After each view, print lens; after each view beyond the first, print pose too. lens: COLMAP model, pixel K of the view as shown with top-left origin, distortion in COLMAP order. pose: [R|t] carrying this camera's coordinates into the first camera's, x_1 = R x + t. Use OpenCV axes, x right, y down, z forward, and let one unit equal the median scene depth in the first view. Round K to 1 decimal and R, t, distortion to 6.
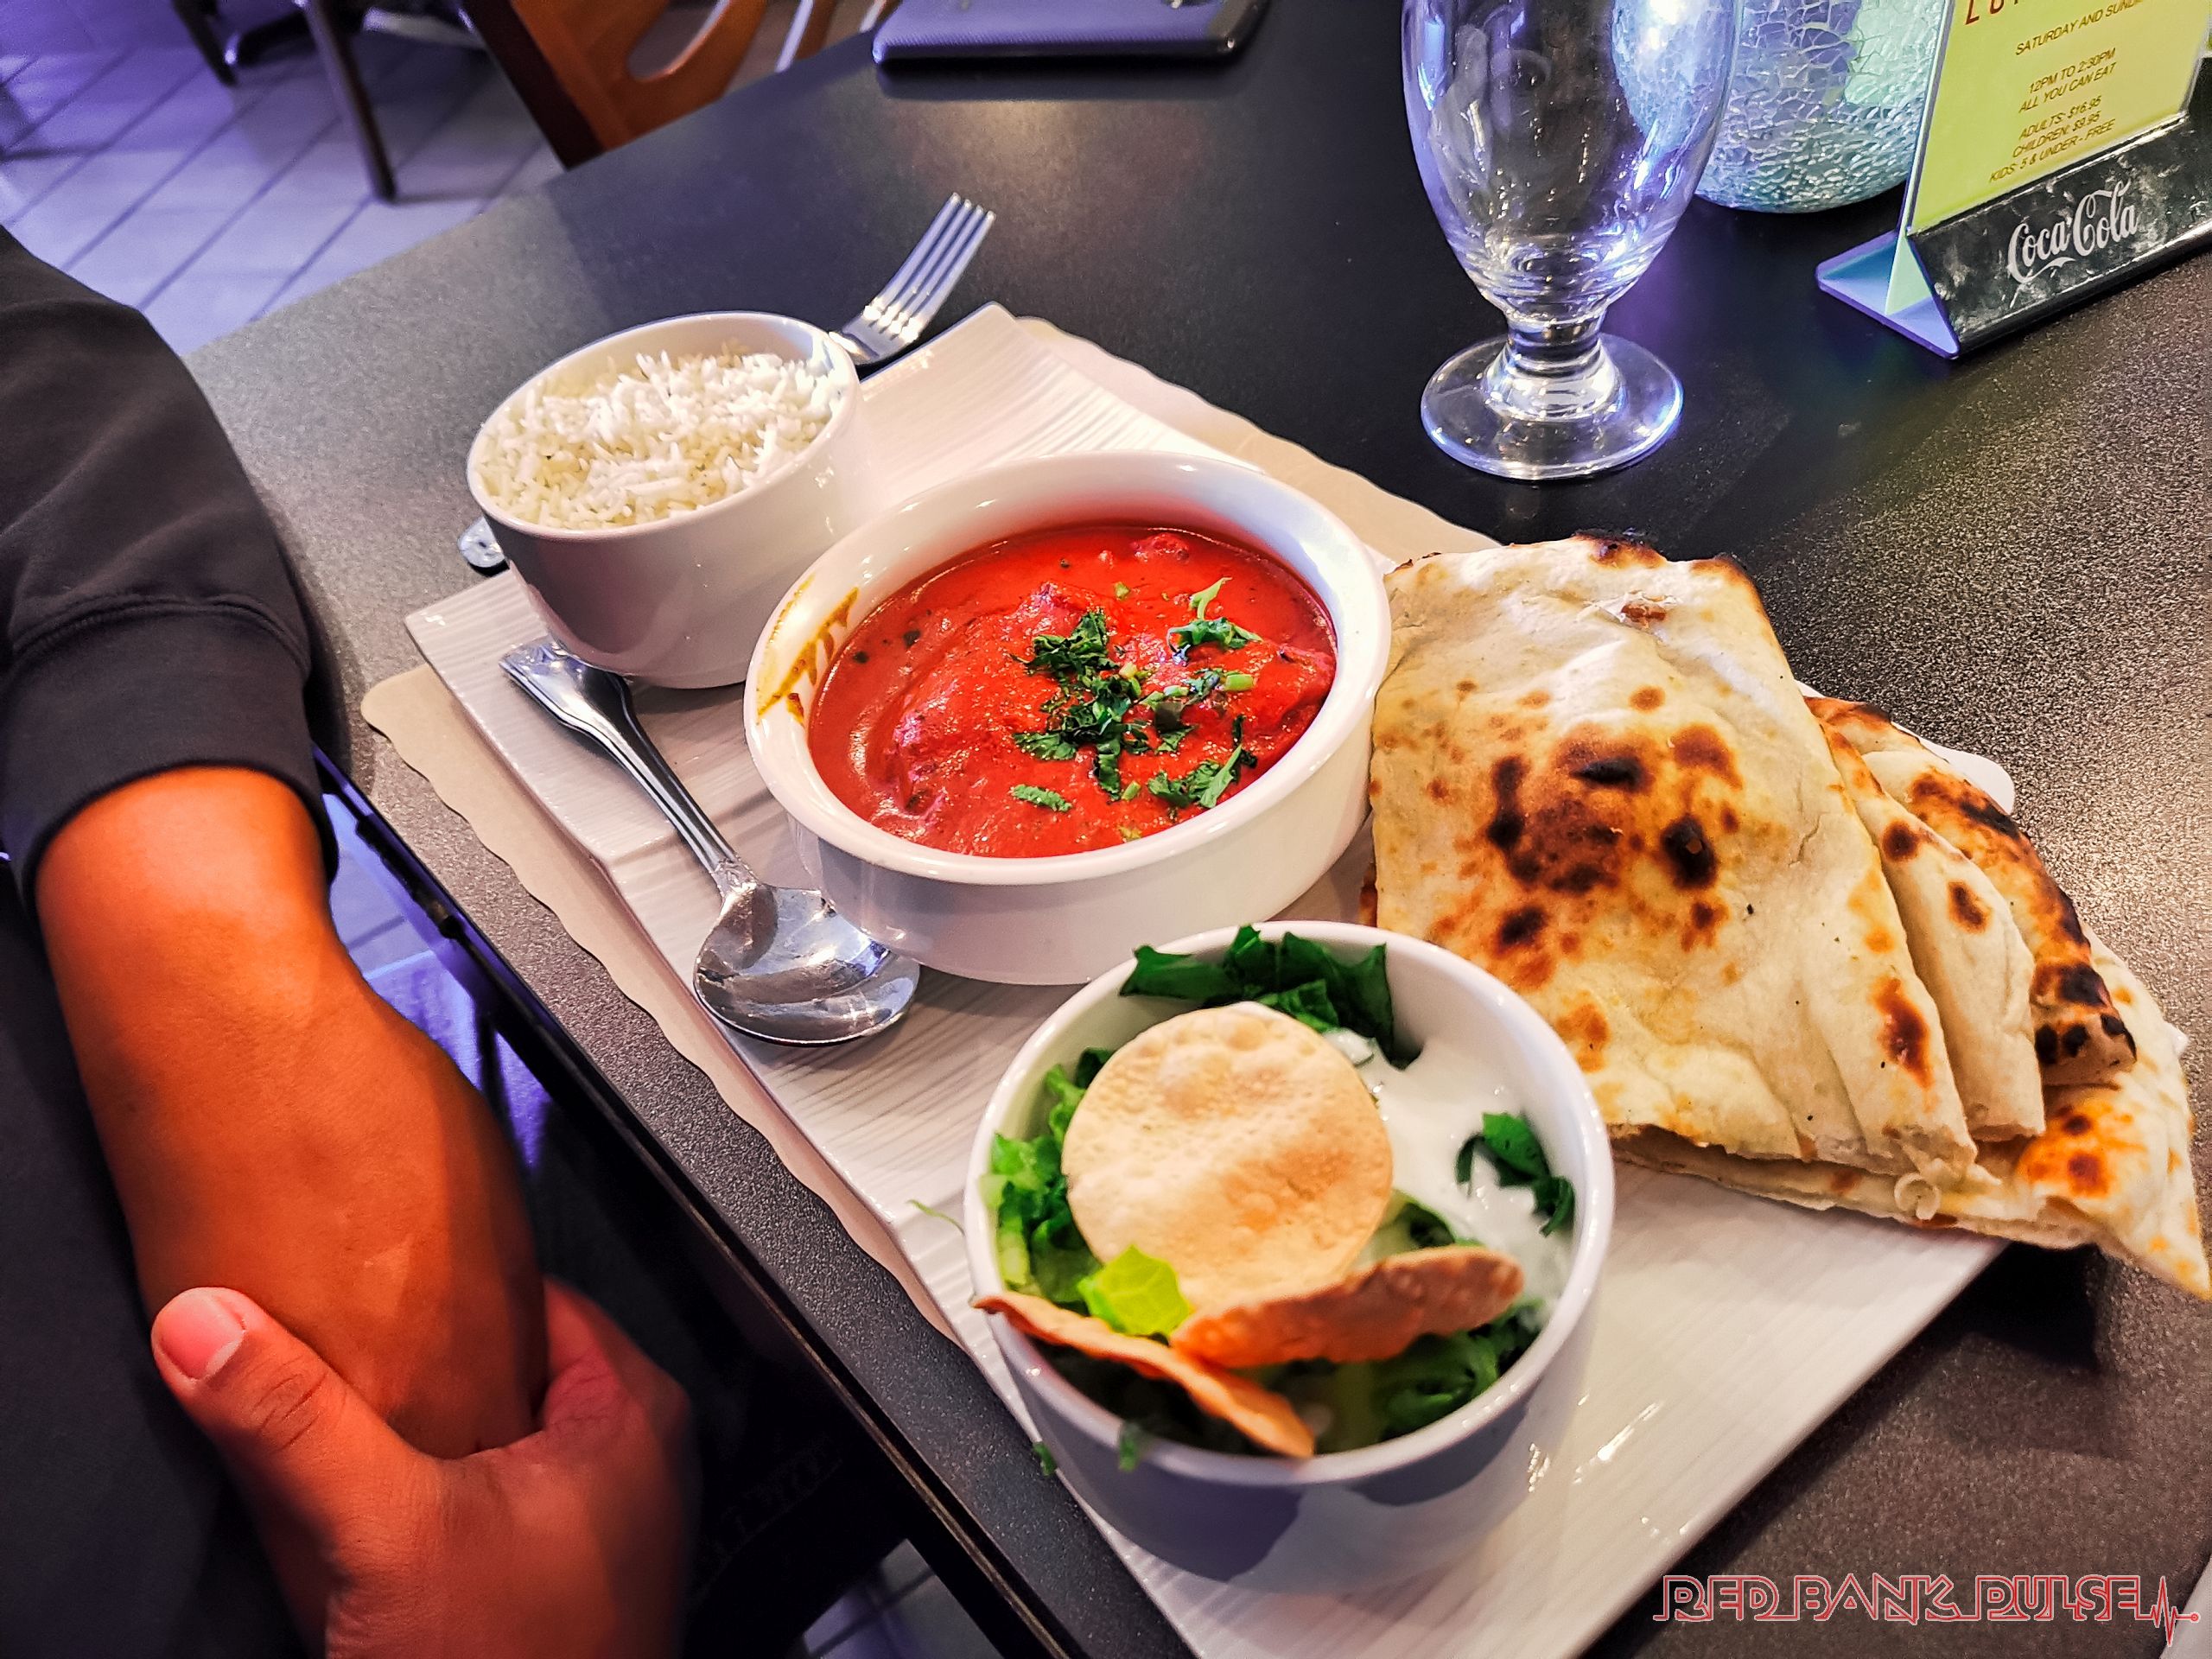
lens RADIAL K [[1710.8, 0, 1115.1], [0, 1710.8, 829.7], [0, 0, 1]] dist [0.063205, -0.090651]
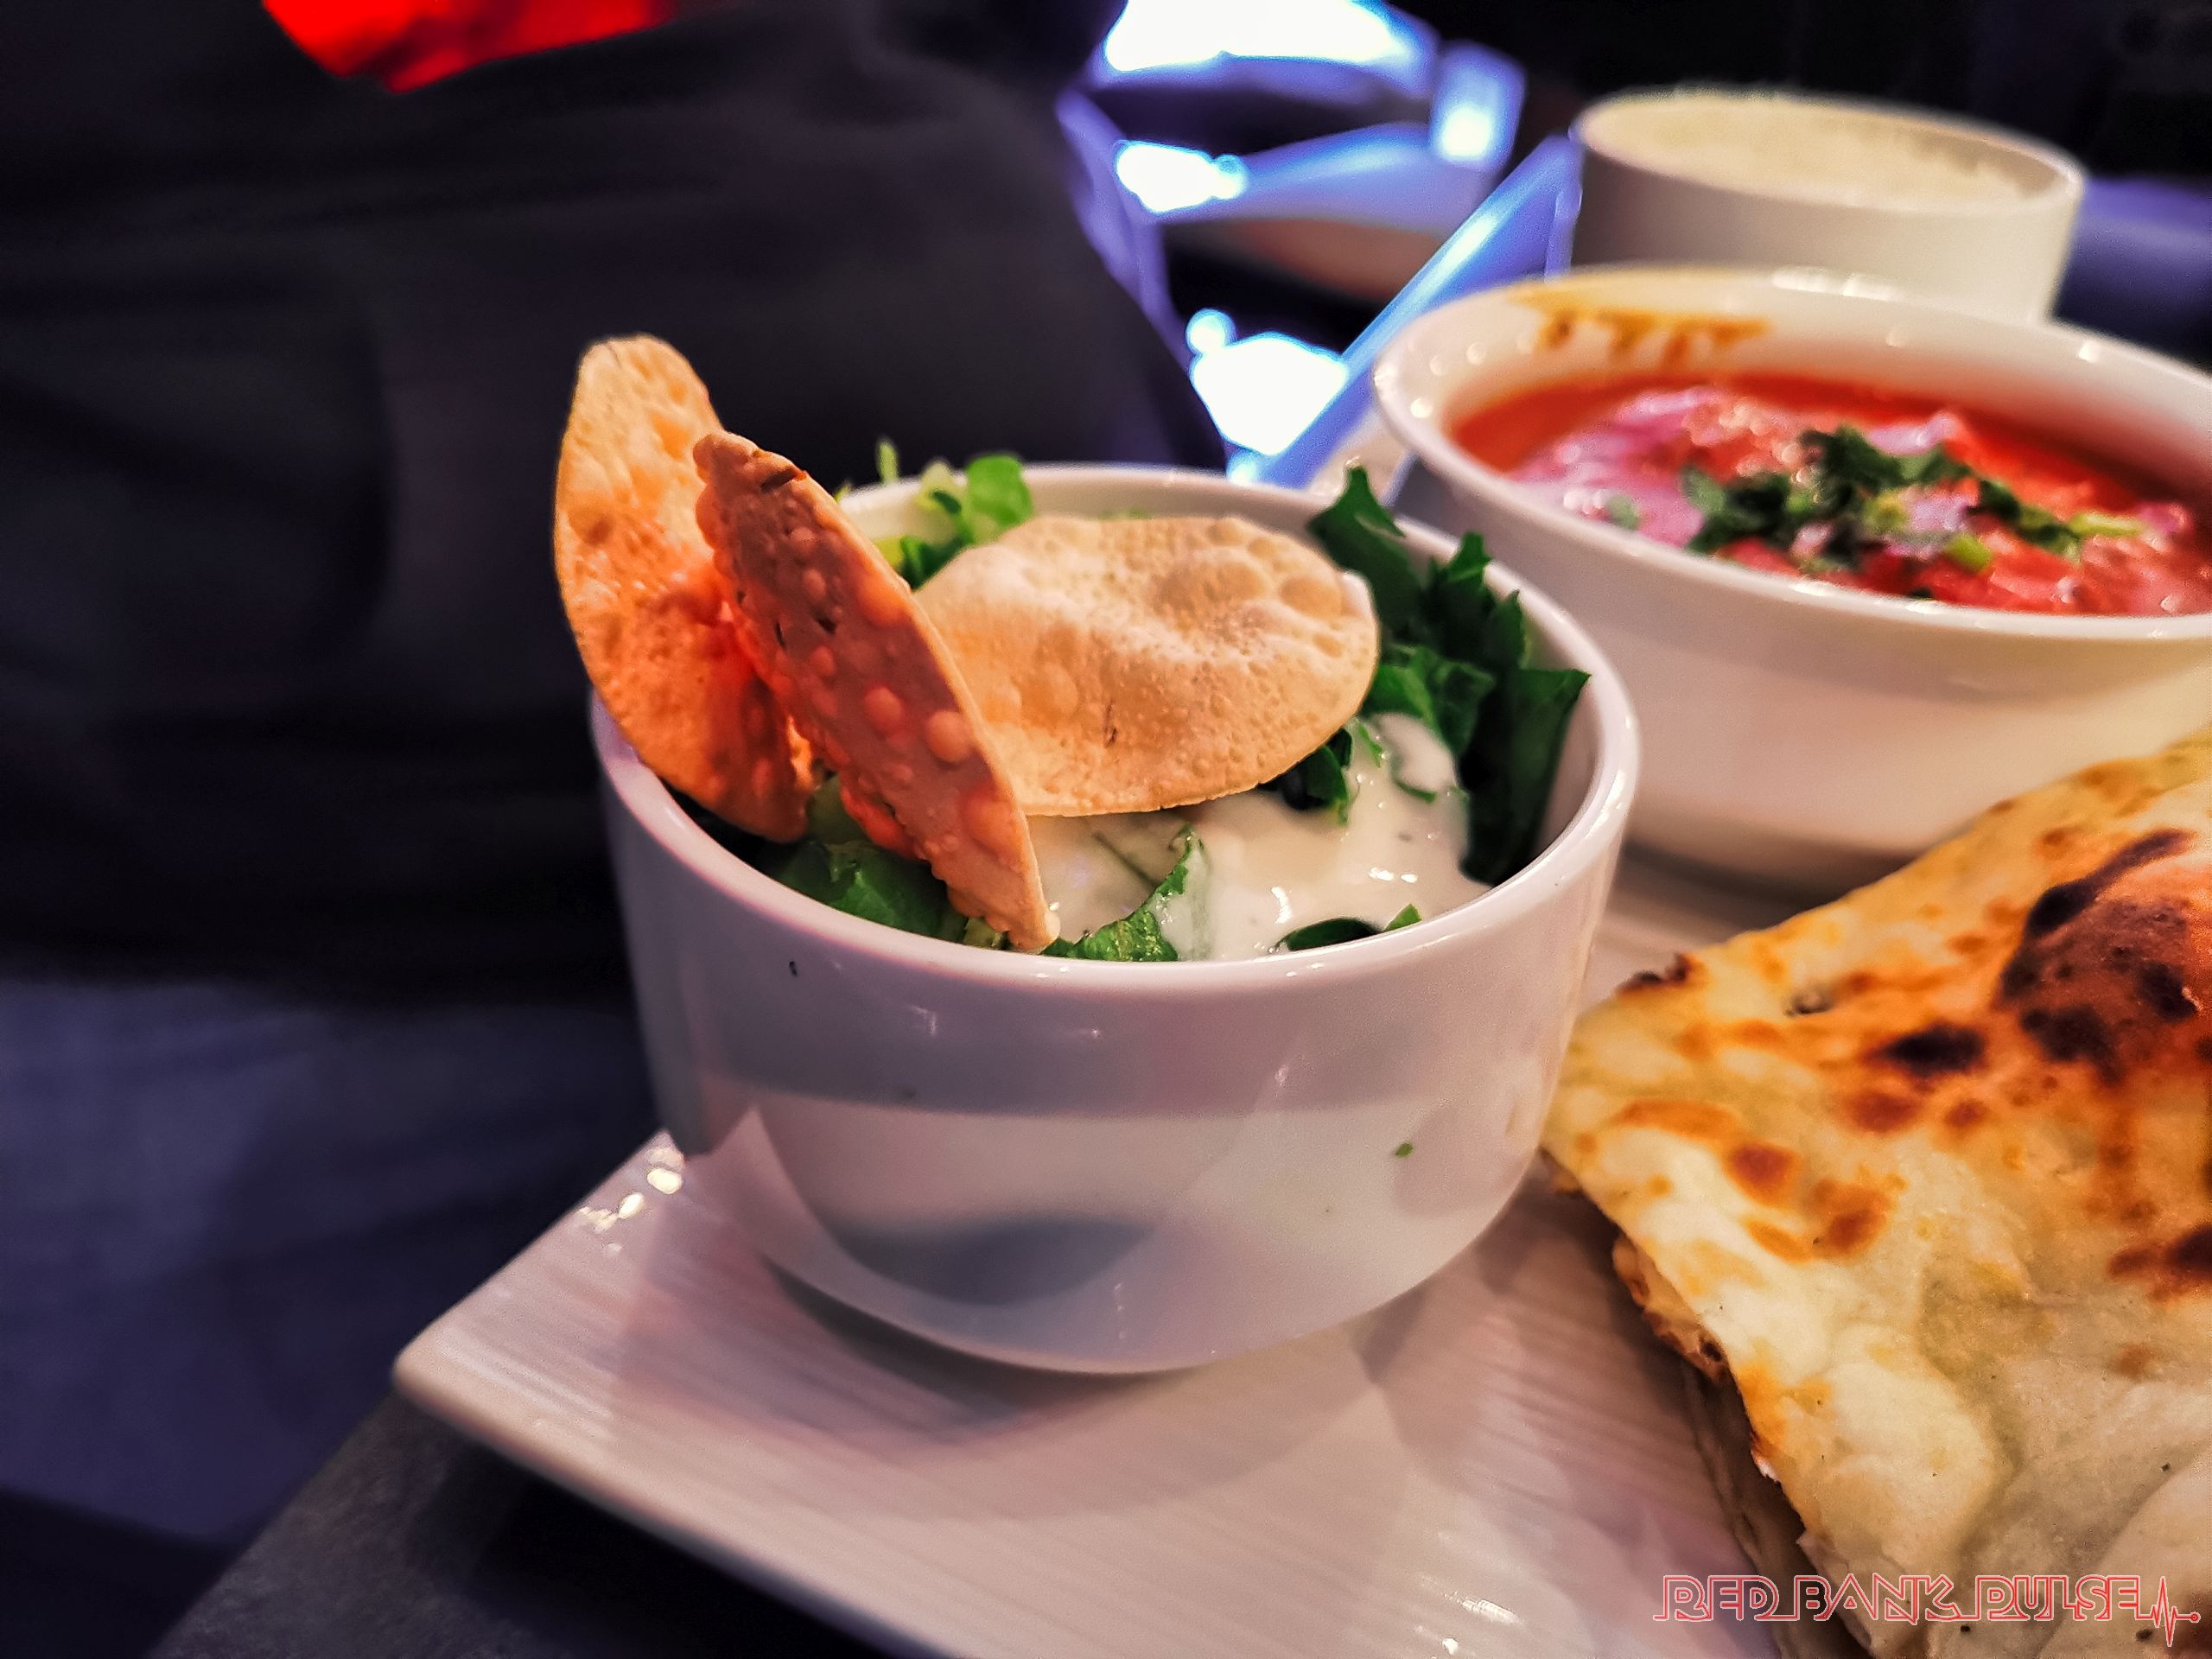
lens RADIAL K [[1806.2, 0, 1102.7], [0, 1806.2, 830.4], [0, 0, 1]] dist [-0.030295, 0.003314]
pose [[0.428583, 0.618318, -0.658786, 0.356333], [-0.714325, 0.678355, 0.171970, 0.078589], [0.553223, 0.396884, 0.732412, 0.332858]]
